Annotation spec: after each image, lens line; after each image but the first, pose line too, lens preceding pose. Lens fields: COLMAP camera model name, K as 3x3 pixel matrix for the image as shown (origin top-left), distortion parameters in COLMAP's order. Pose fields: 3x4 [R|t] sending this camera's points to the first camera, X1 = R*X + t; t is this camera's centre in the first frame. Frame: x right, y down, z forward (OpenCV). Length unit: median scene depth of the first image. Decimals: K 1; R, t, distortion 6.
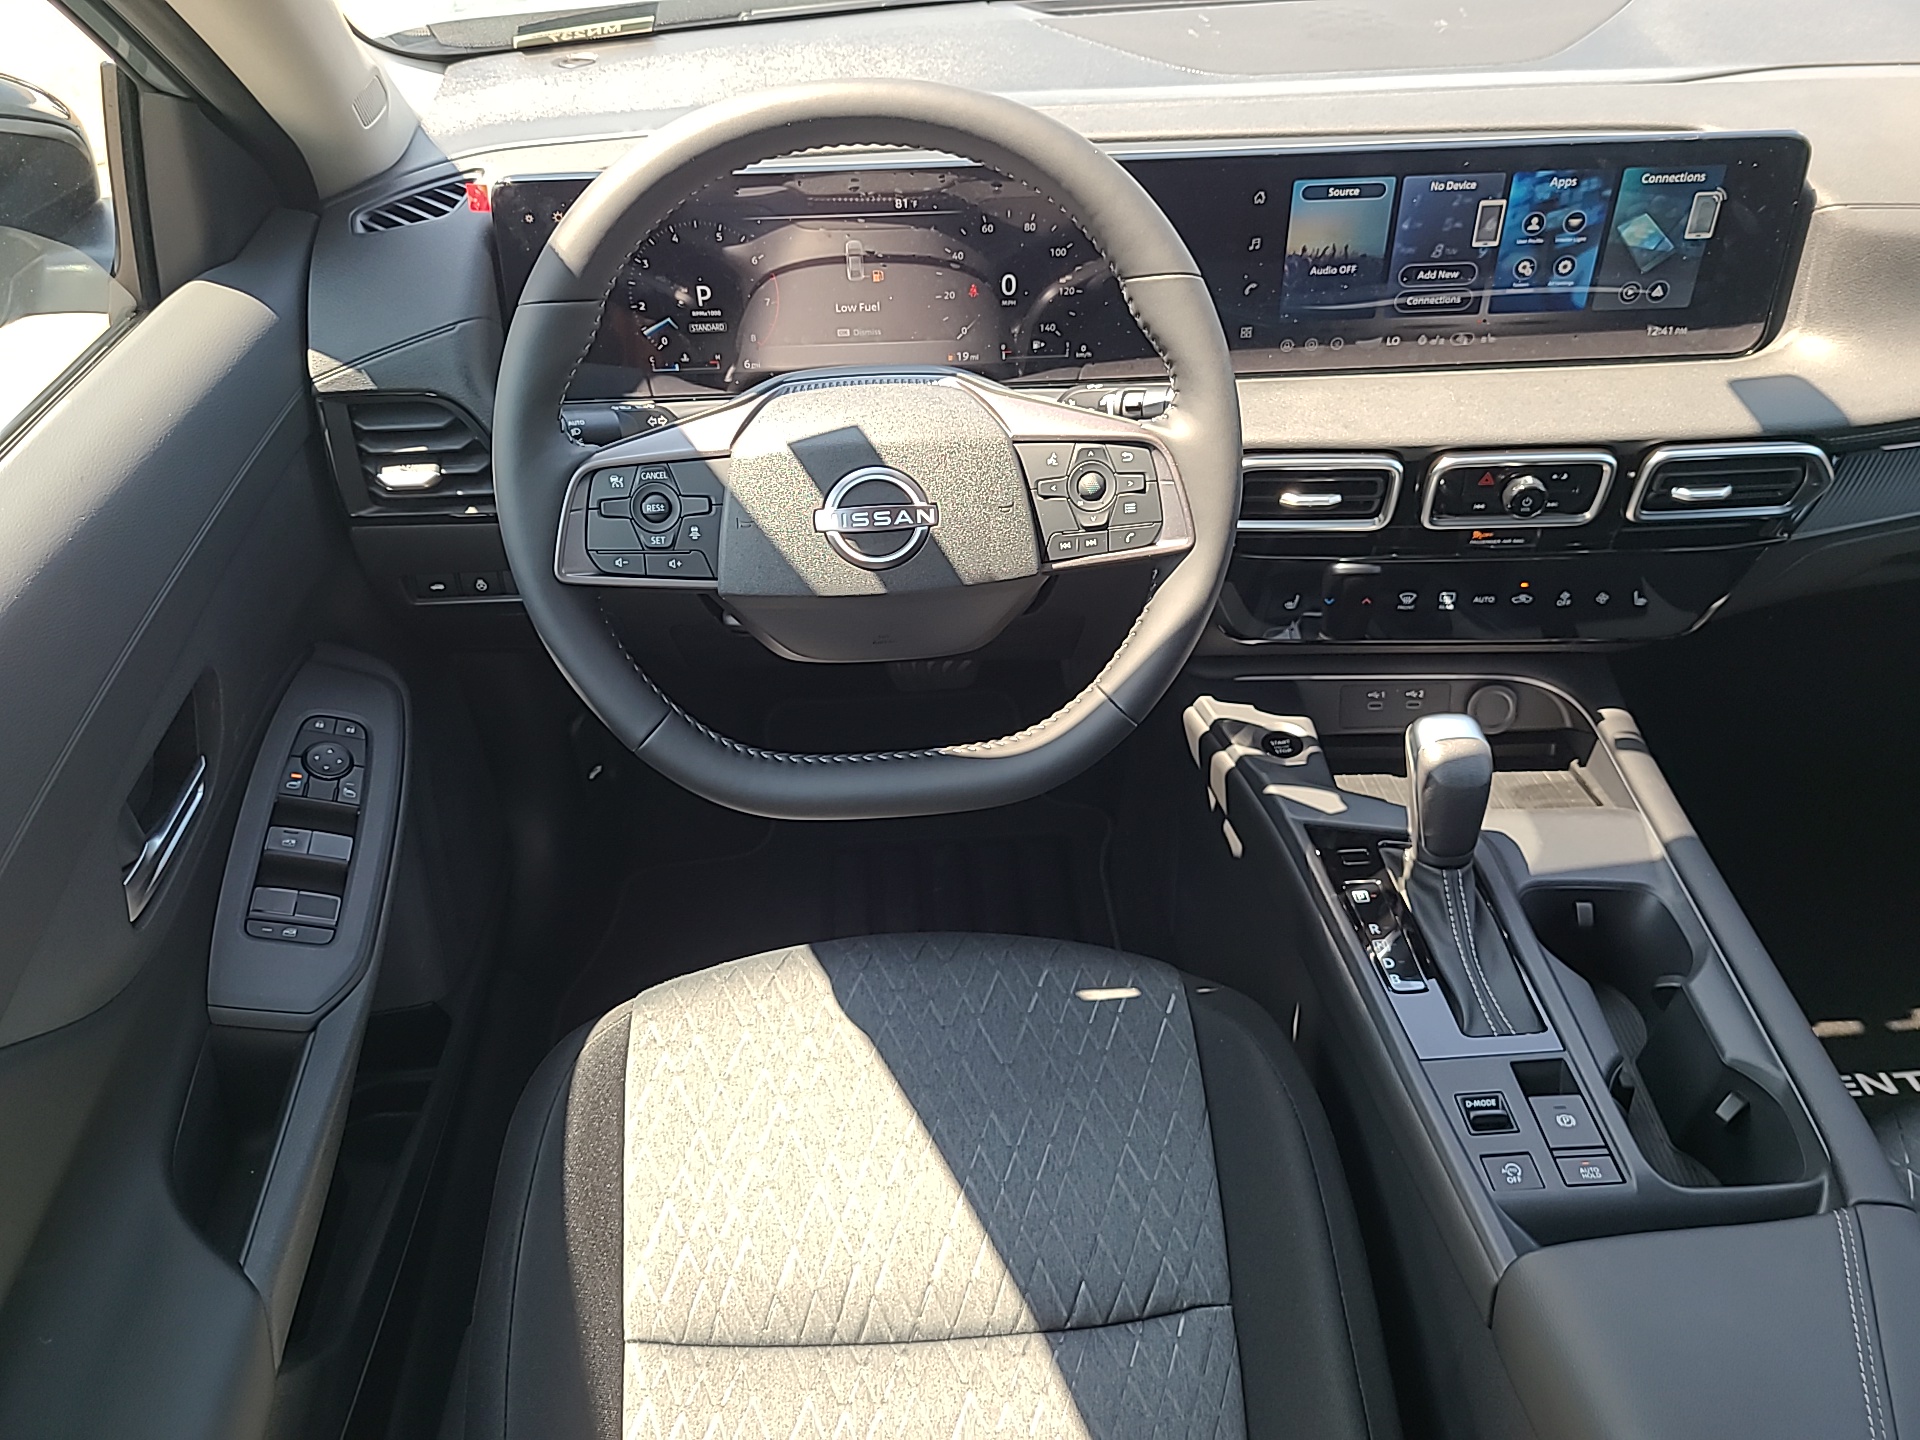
lens RADIAL K [[1519.9, 0, 944.2], [0, 1519.9, 726.7], [0, 0, 1]] dist [0.025005, -0.022728]
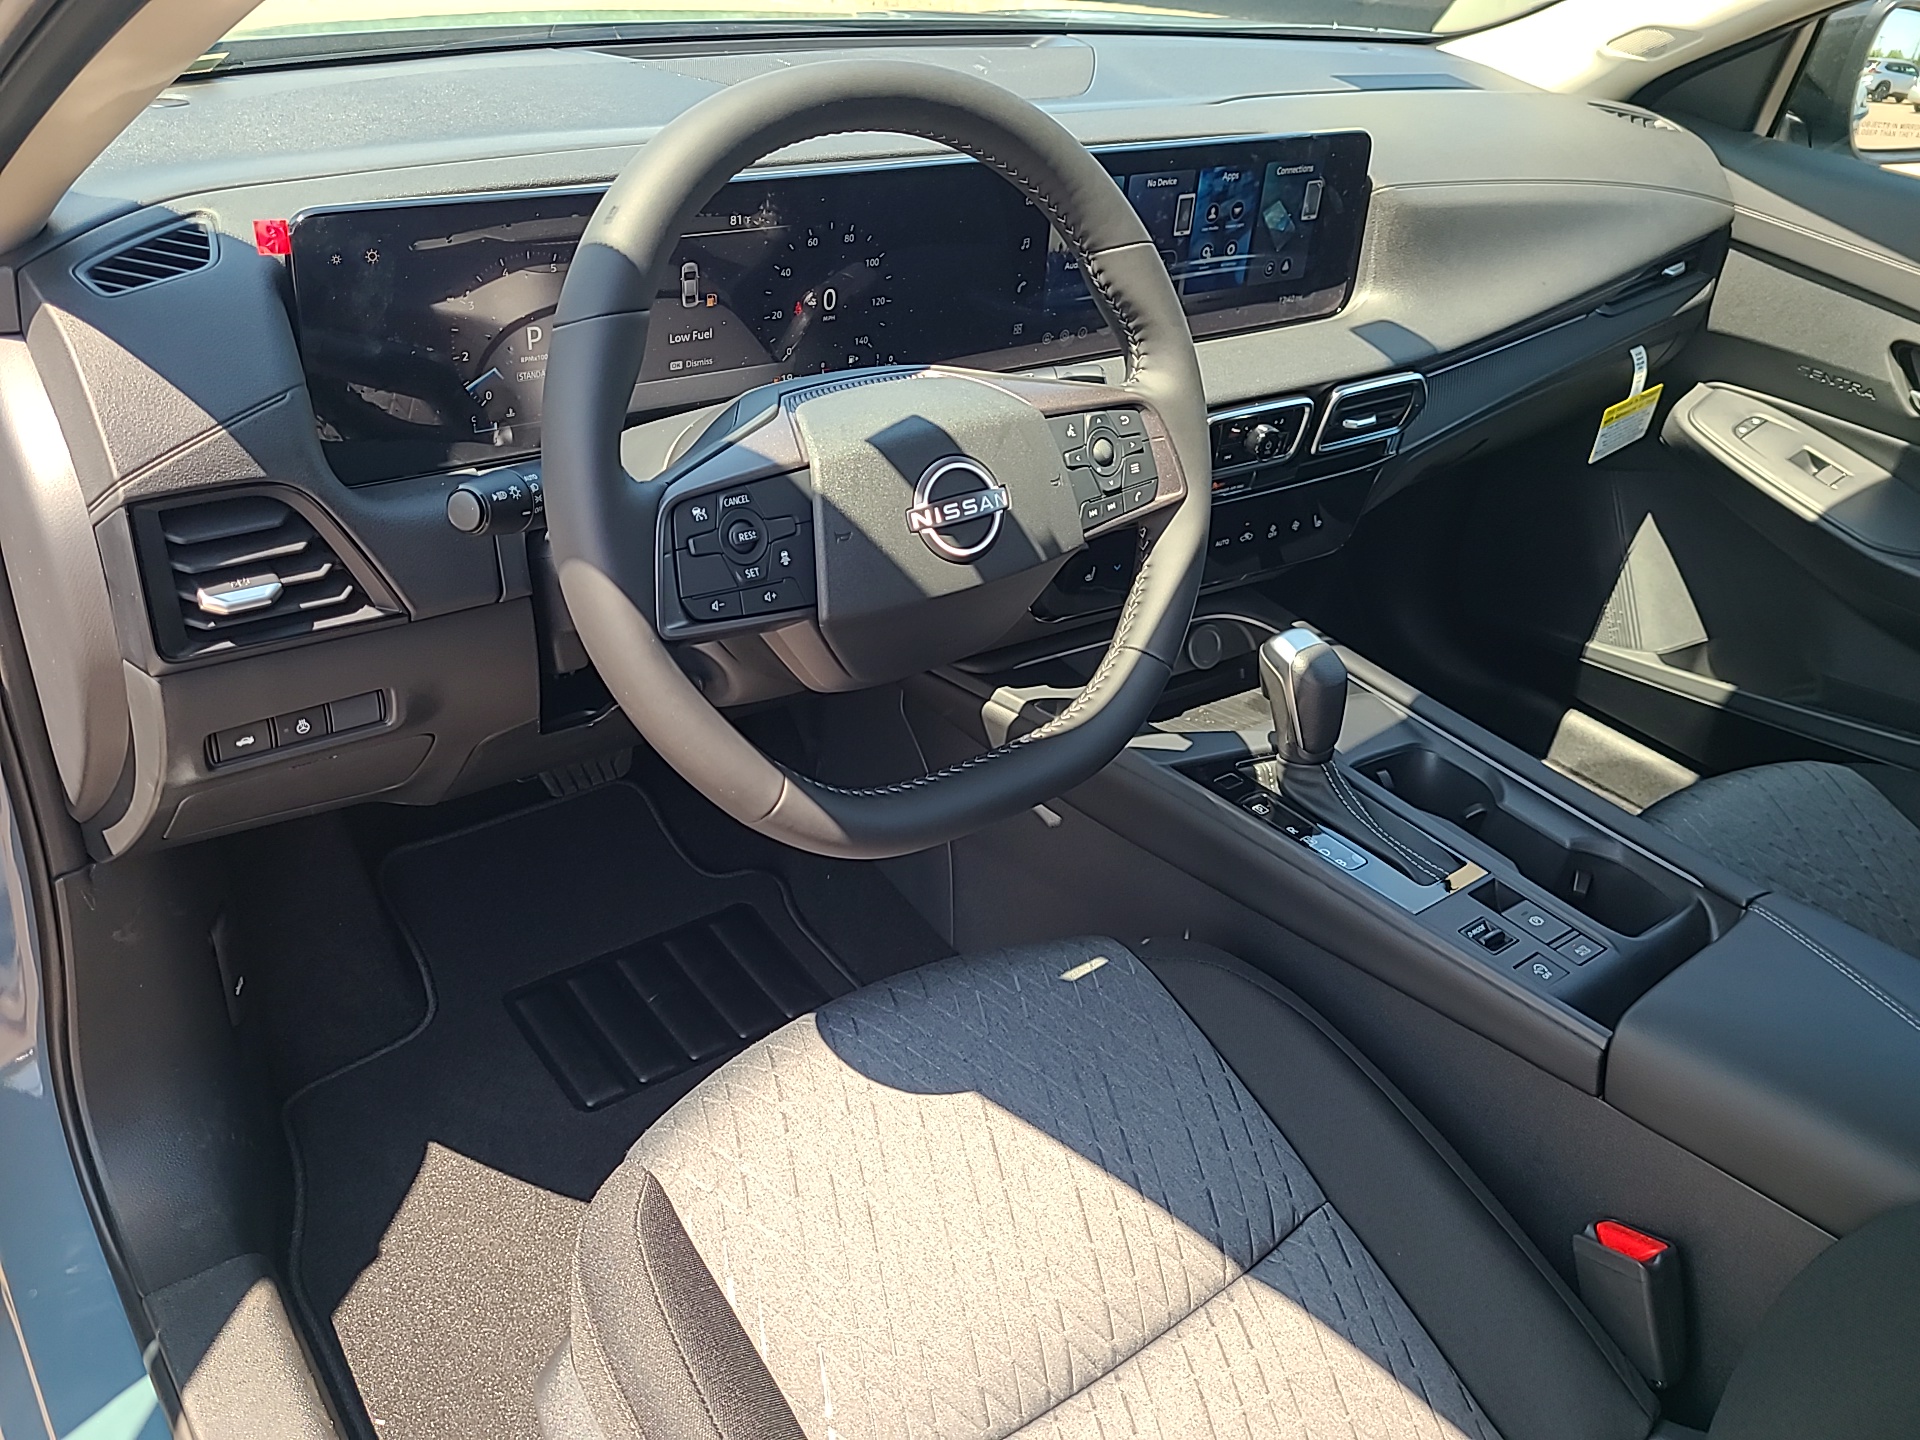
lens RADIAL K [[1519.9, 0, 938.5], [0, 1519.9, 707.0], [0, 0, 1]] dist [0.025005, -0.022728]
pose [[0.822639, -0.217310, 0.525397, -0.475076], [0.263178, 0.964659, -0.013077, -0.006751], [-0.503987, 0.149030, 0.850757, 0.174381]]
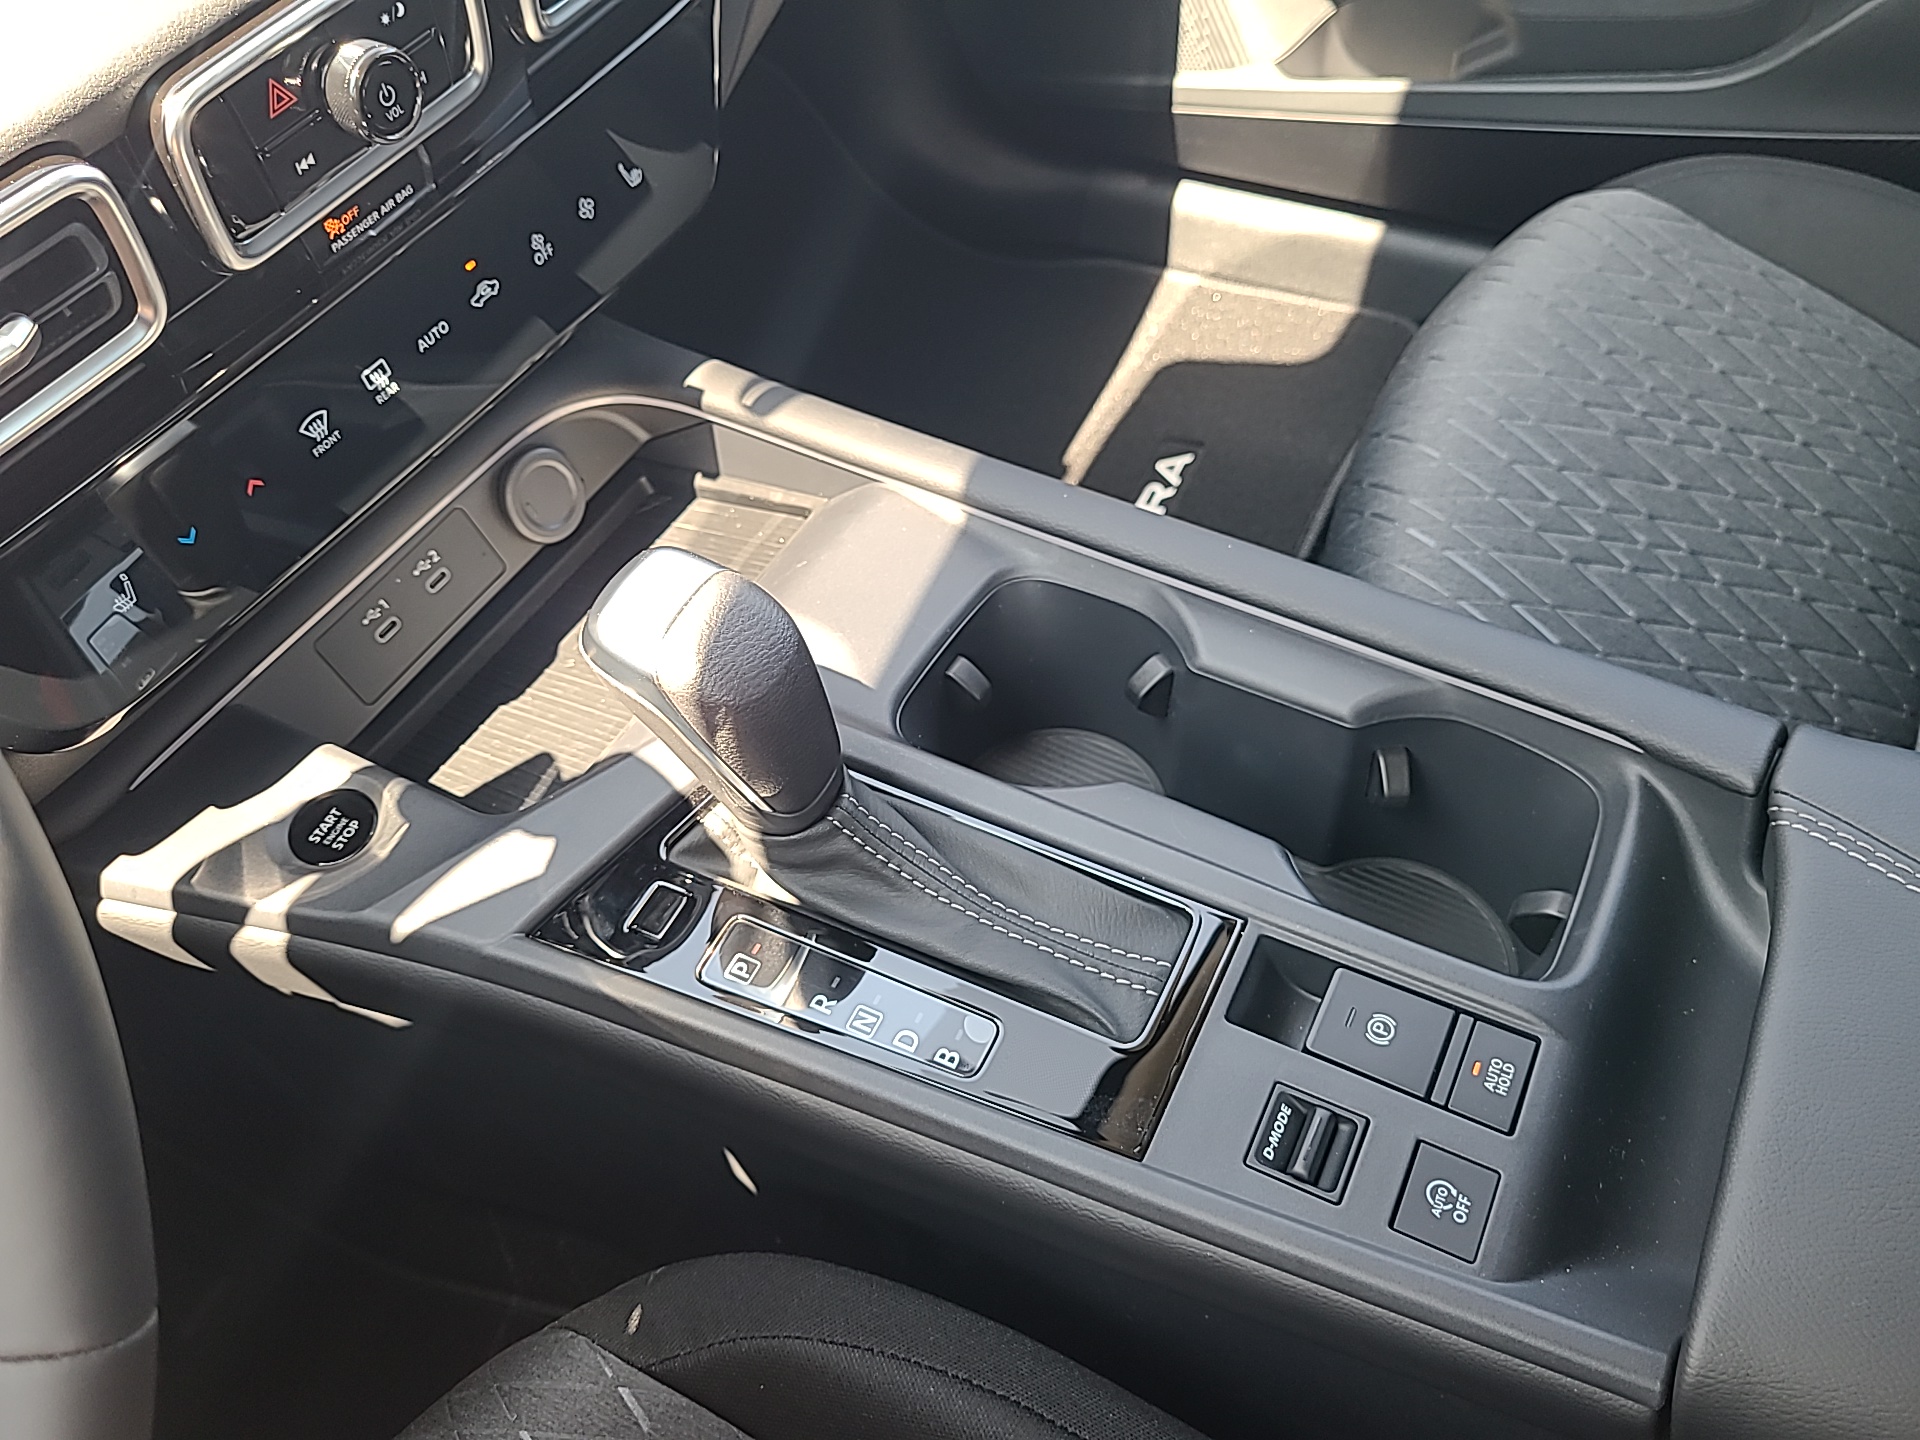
lens RADIAL K [[1519.9, 0, 955.2], [0, 1519.9, 712.4], [0, 0, 1]] dist [0.025005, -0.022728]
pose [[0.513378, -0.688279, 0.512558, 0.116391], [0.583844, 0.717868, 0.379198, -0.090938], [-0.628943, 0.104582, 0.770385, 0.574960]]
